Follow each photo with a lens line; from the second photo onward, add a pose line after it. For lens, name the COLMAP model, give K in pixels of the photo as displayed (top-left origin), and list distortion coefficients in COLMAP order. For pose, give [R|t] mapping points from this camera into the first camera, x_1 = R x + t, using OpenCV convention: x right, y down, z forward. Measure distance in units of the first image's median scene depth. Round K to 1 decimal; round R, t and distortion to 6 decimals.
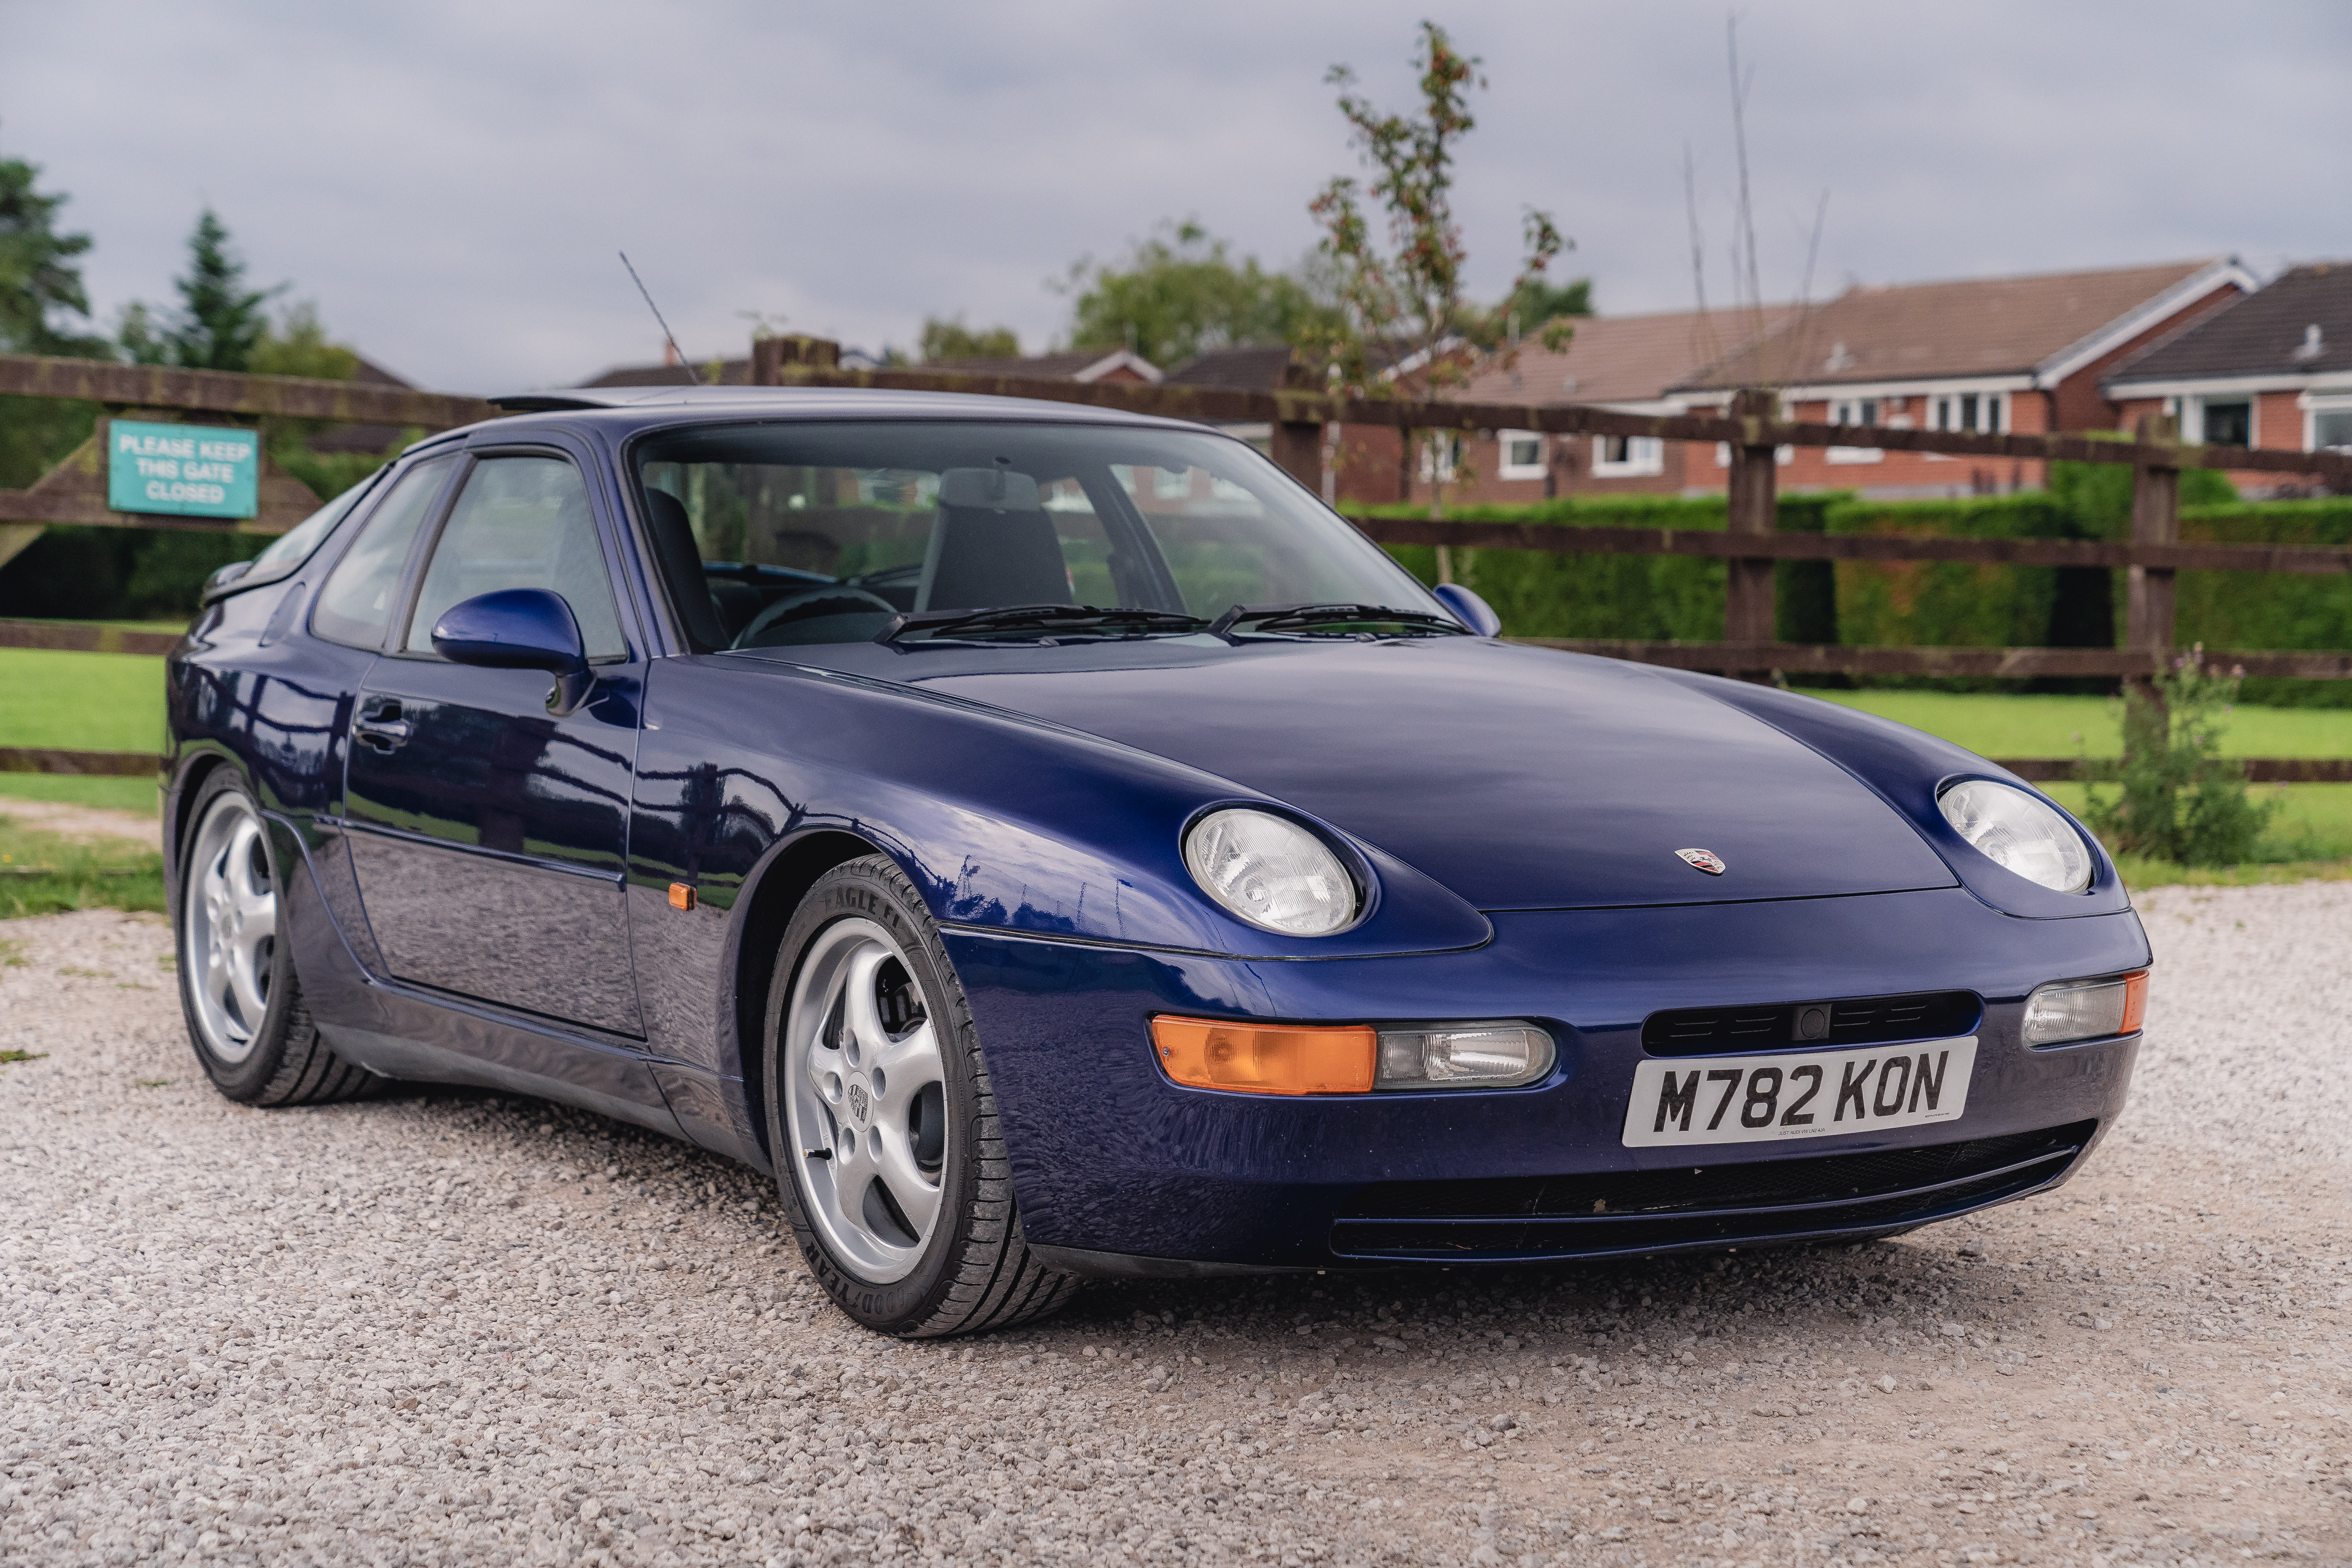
lens RADIAL K [[4563.0, 0, 1167.4], [0, 4563.0, 785.8], [0, 0, 1]] dist [0.191156, 0.000000]
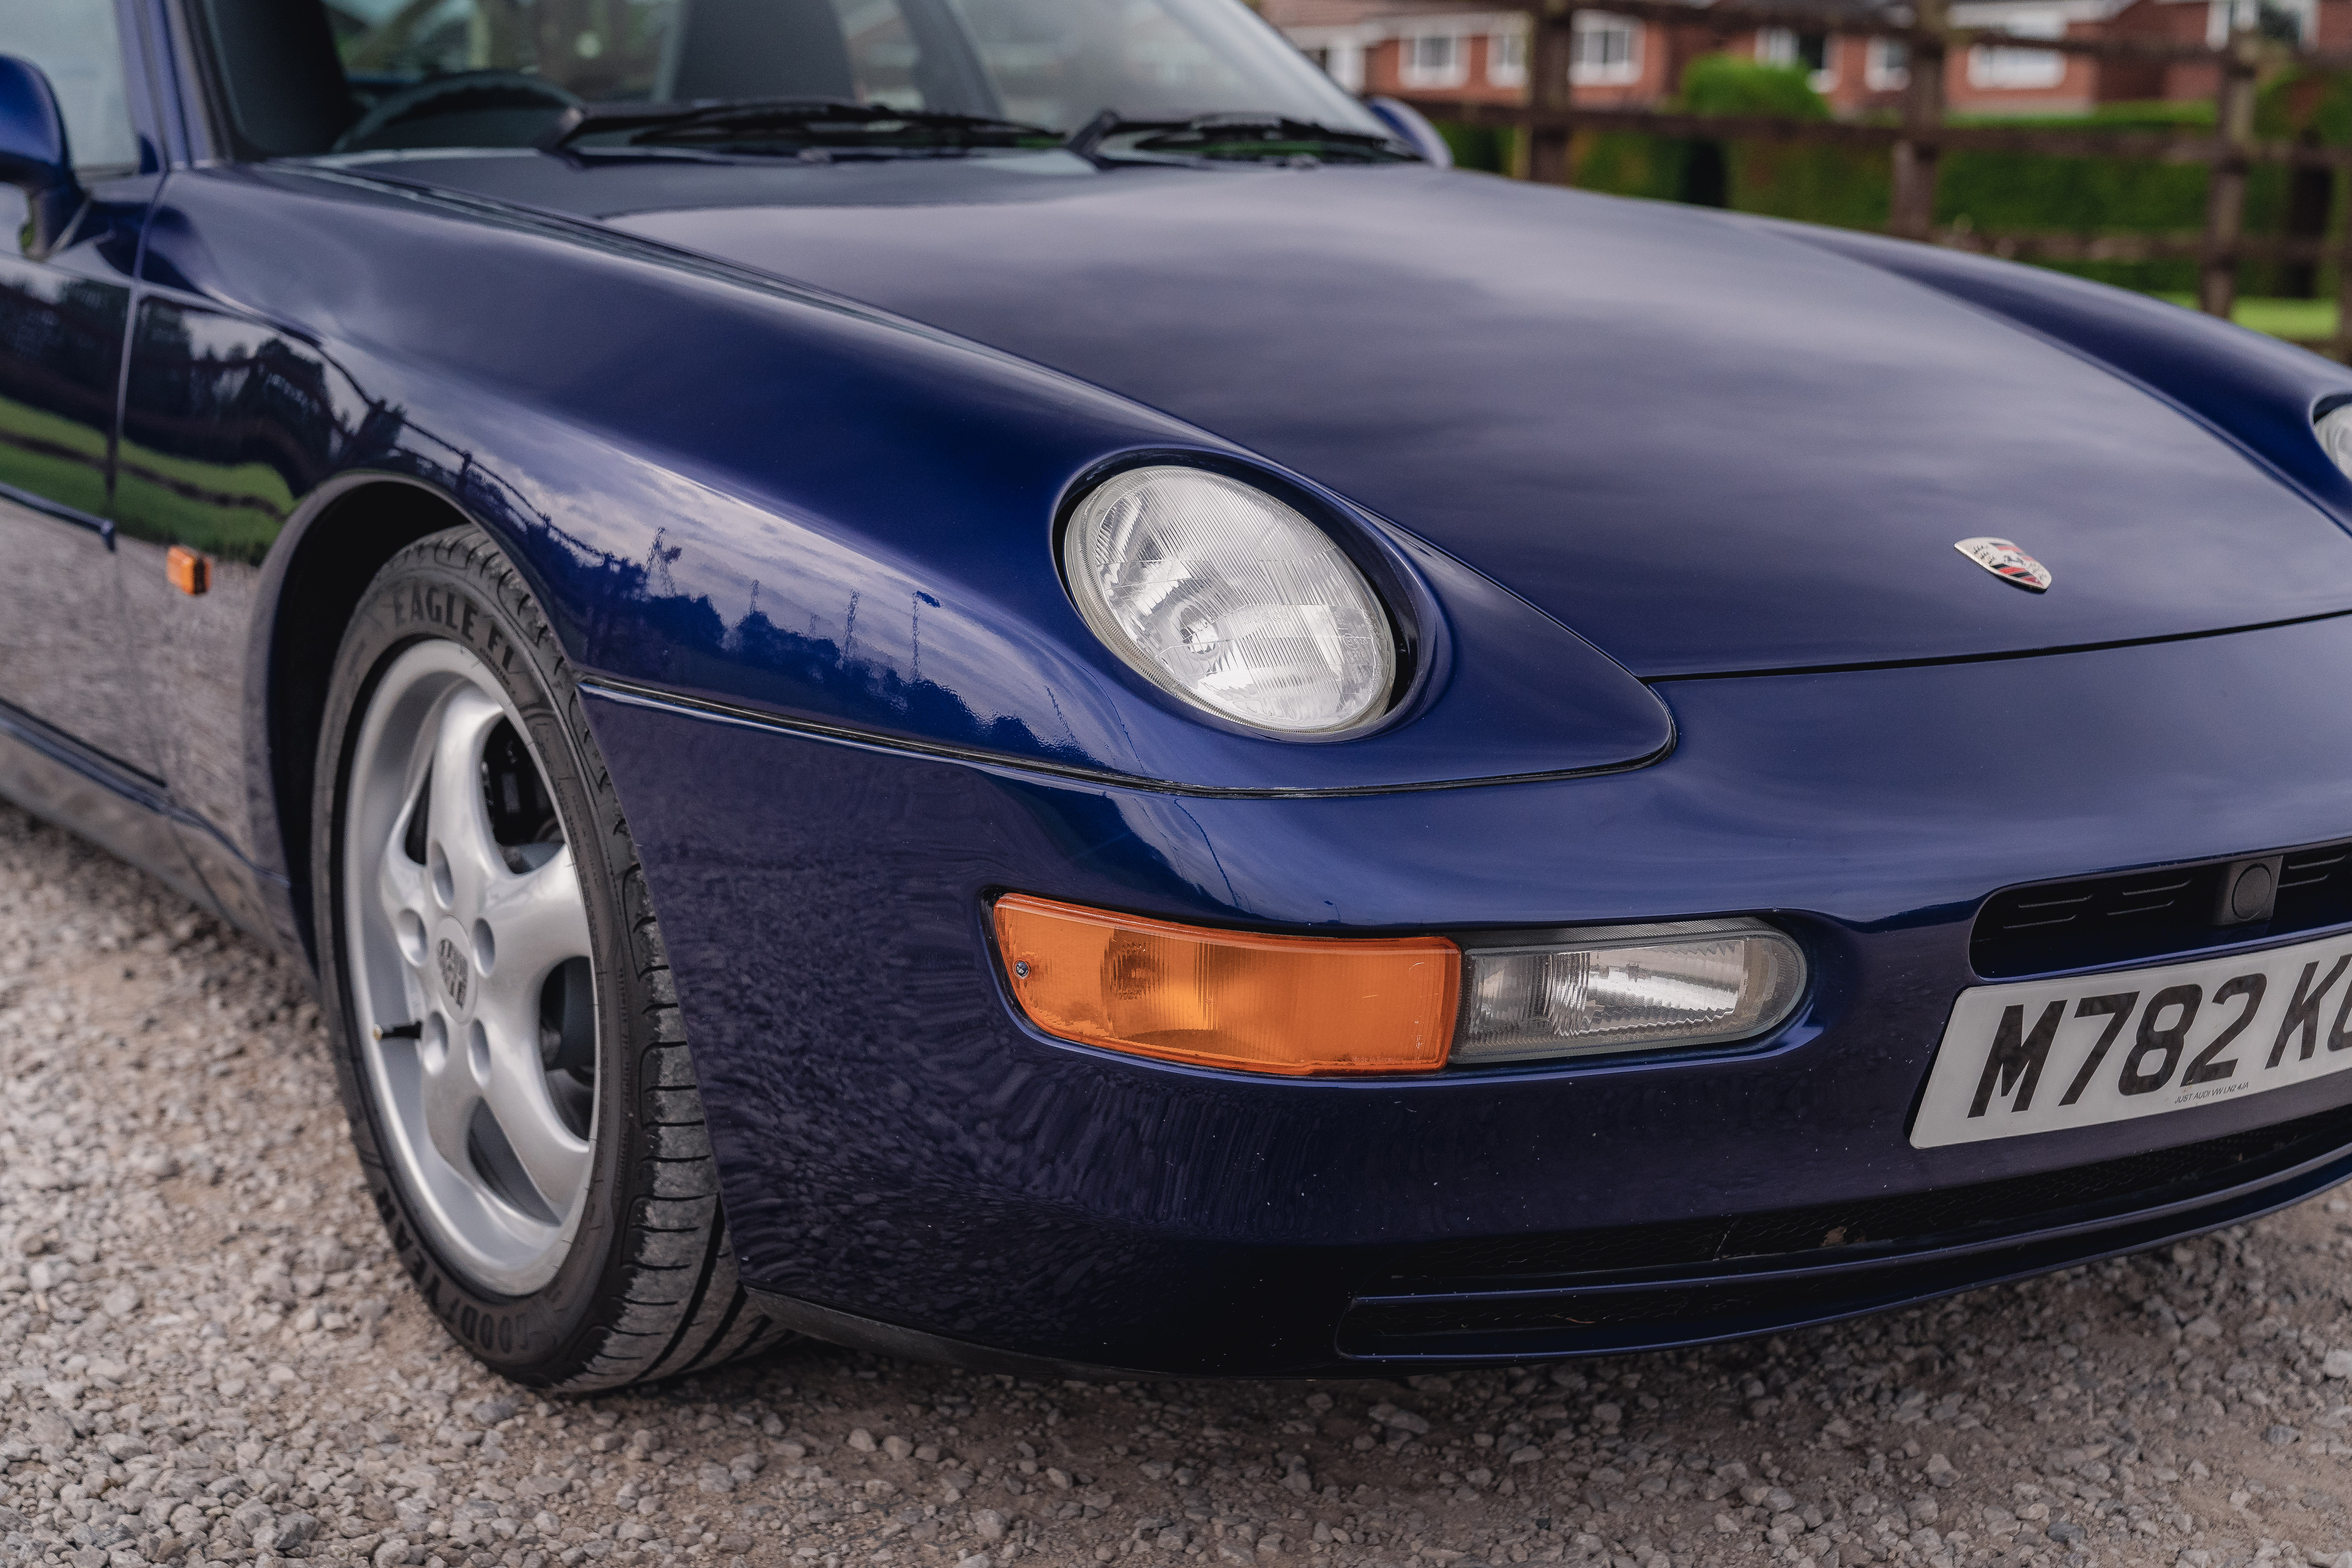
lens RADIAL K [[3389.0, 0, 1024.0], [0, 3389.0, 806.7], [0, 0, 1]] dist [0.059557, 0.000000]
pose [[0.999579, 0.014292, 0.025243, -0.008868], [-0.017643, 0.990276, 0.137990, -0.008936], [-0.023026, -0.138377, 0.990112, 0.601574]]
